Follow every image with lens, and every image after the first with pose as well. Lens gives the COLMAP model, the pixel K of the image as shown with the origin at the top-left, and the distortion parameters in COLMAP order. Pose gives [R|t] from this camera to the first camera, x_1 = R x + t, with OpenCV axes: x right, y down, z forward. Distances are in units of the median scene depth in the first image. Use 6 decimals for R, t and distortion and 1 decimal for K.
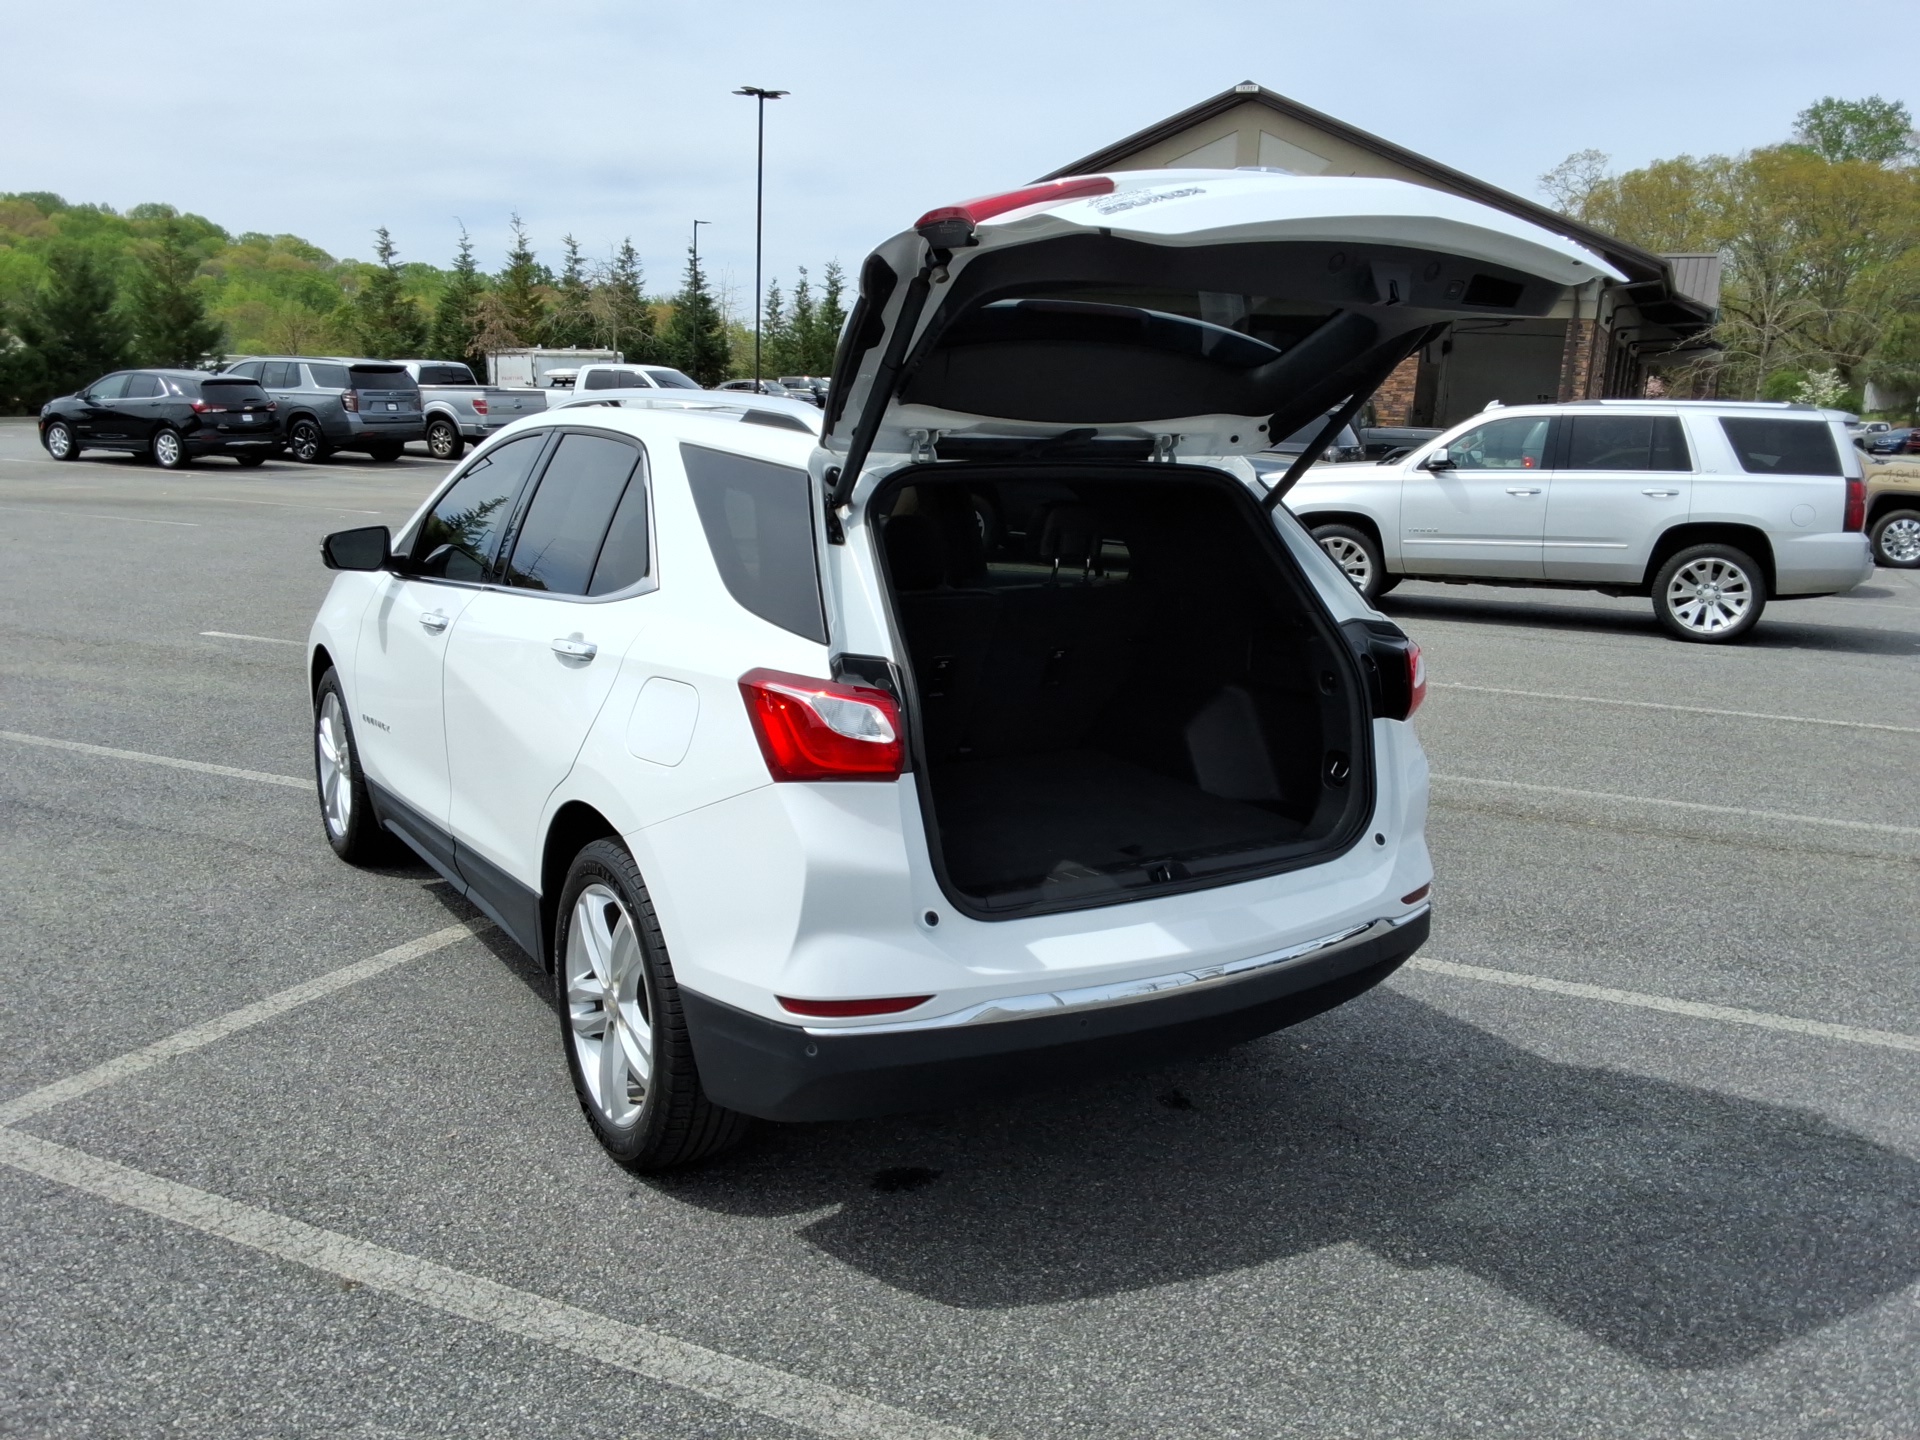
lens RADIAL K [[1549.1, 0, 971.6], [0, 1549.1, 679.8], [0, 0, 1]] dist [0.099273, -0.157204]
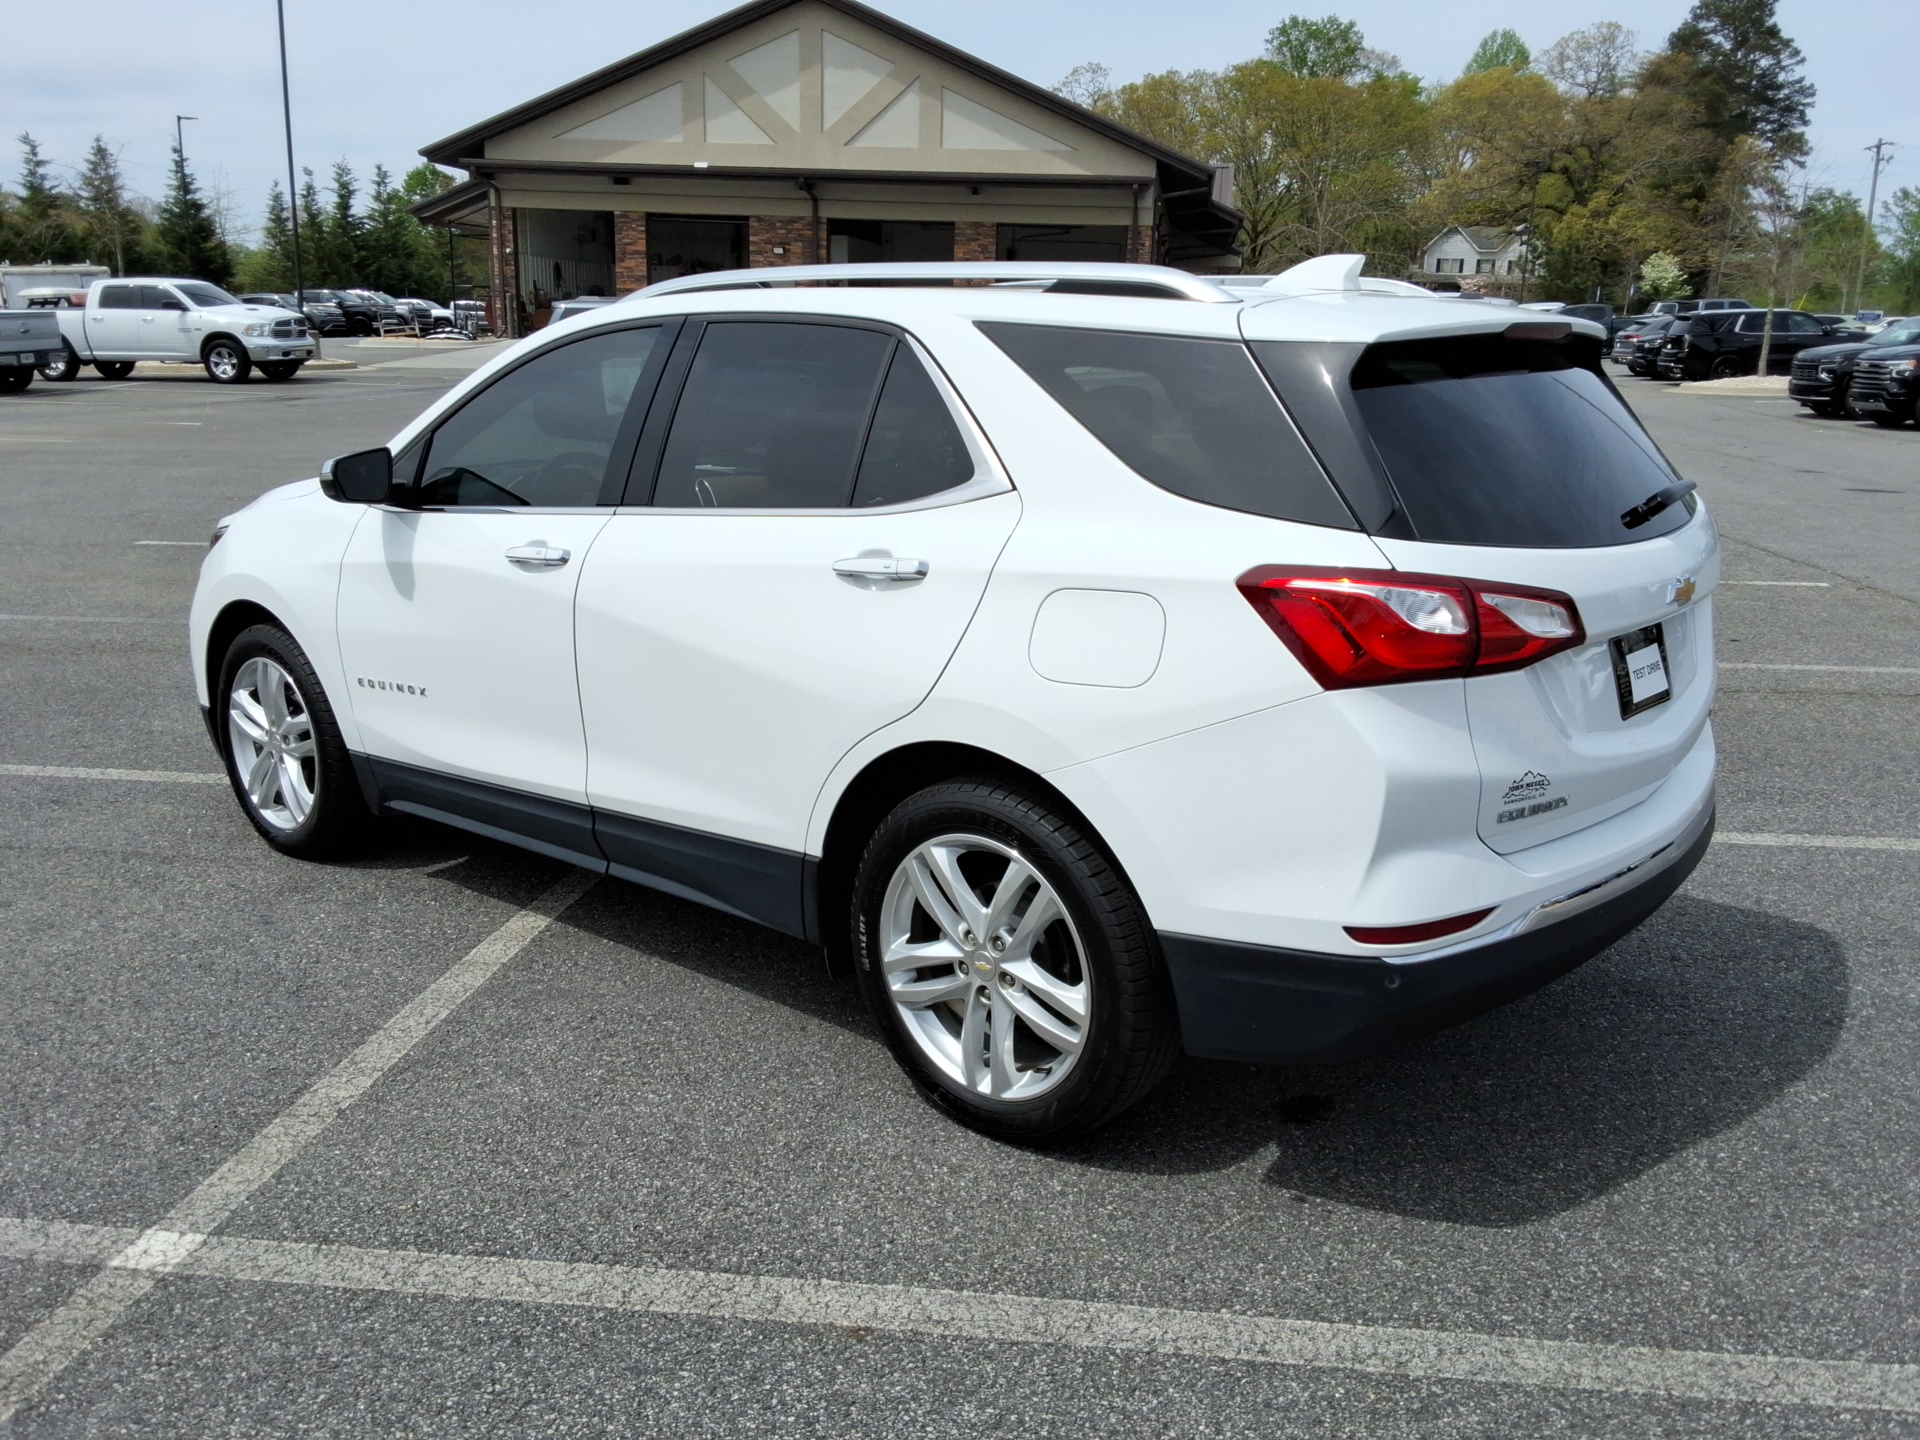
lens RADIAL K [[1549.1, 0, 970.5], [0, 1549.1, 683.1], [0, 0, 1]] dist [0.099273, -0.157204]
pose [[0.956318, -0.088458, 0.278622, -0.325530], [0.072896, 0.995170, 0.065748, -0.006628], [-0.283092, -0.042565, 0.958148, 0.118206]]
